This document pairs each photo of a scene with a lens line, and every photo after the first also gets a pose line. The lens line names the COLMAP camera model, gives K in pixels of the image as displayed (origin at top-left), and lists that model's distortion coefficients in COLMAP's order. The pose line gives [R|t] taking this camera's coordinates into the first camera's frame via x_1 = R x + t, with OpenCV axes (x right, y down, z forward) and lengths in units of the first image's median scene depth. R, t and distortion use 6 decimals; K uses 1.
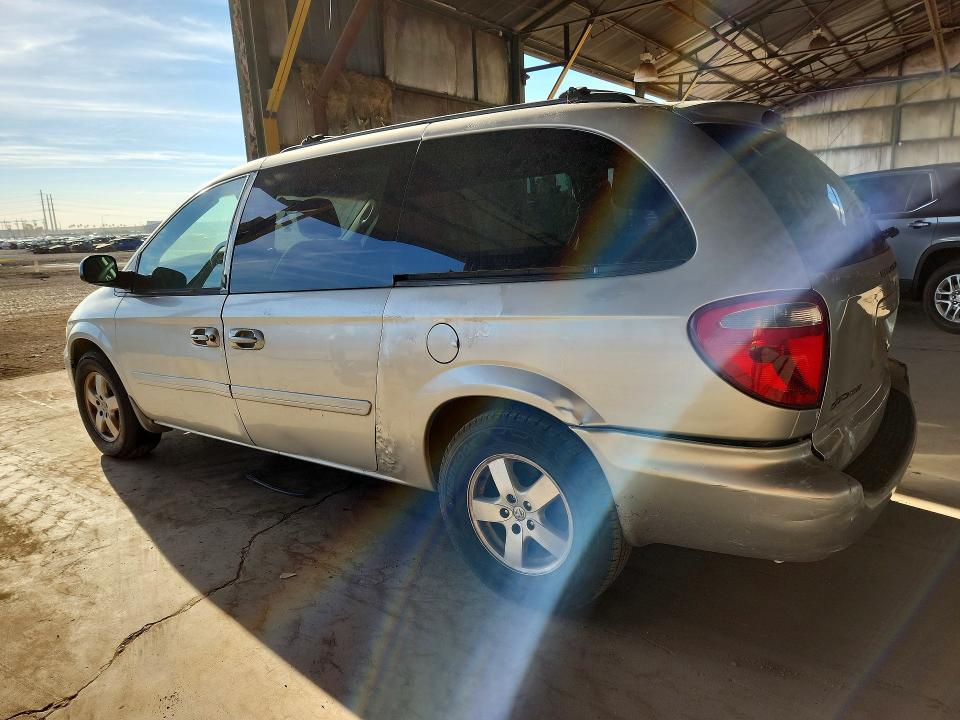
lens RADIAL K [[675.5, 0, 480.0], [0, 675.5, 360.0], [0, 0, 1]] dist [0.001885, 0.000696]
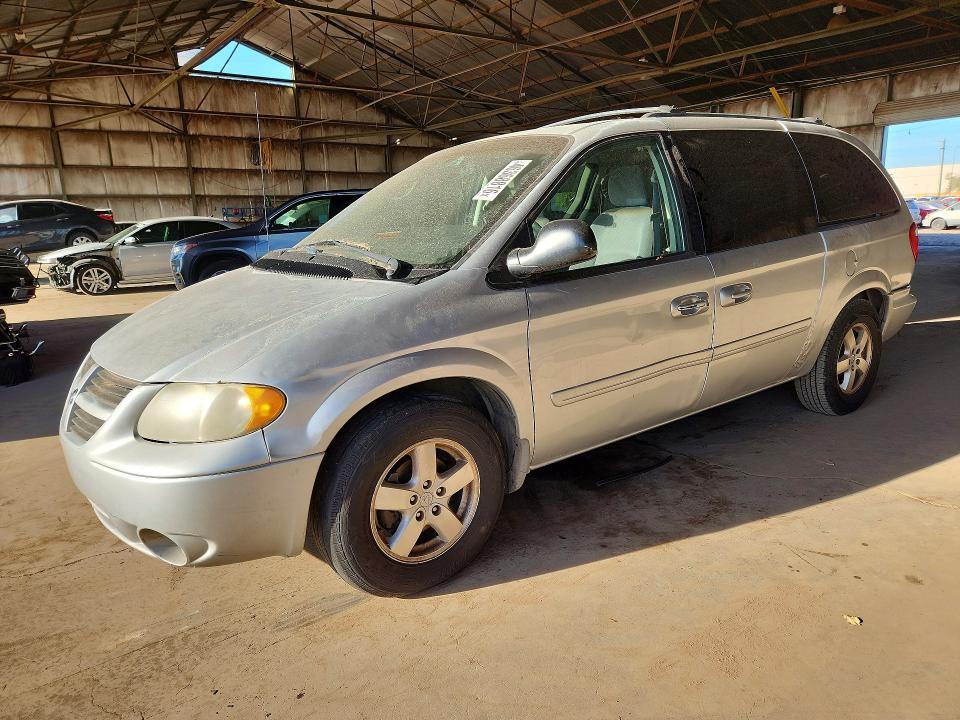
lens RADIAL K [[675.5, 0, 480.0], [0, 675.5, 360.0], [0, 0, 1]] dist [0.001885, 0.000696]
pose [[0.290592, -0.172831, 0.941109, -0.204524], [0.215249, 0.970150, 0.111701, -0.018857], [-0.932322, 0.170114, 0.319119, 0.147082]]
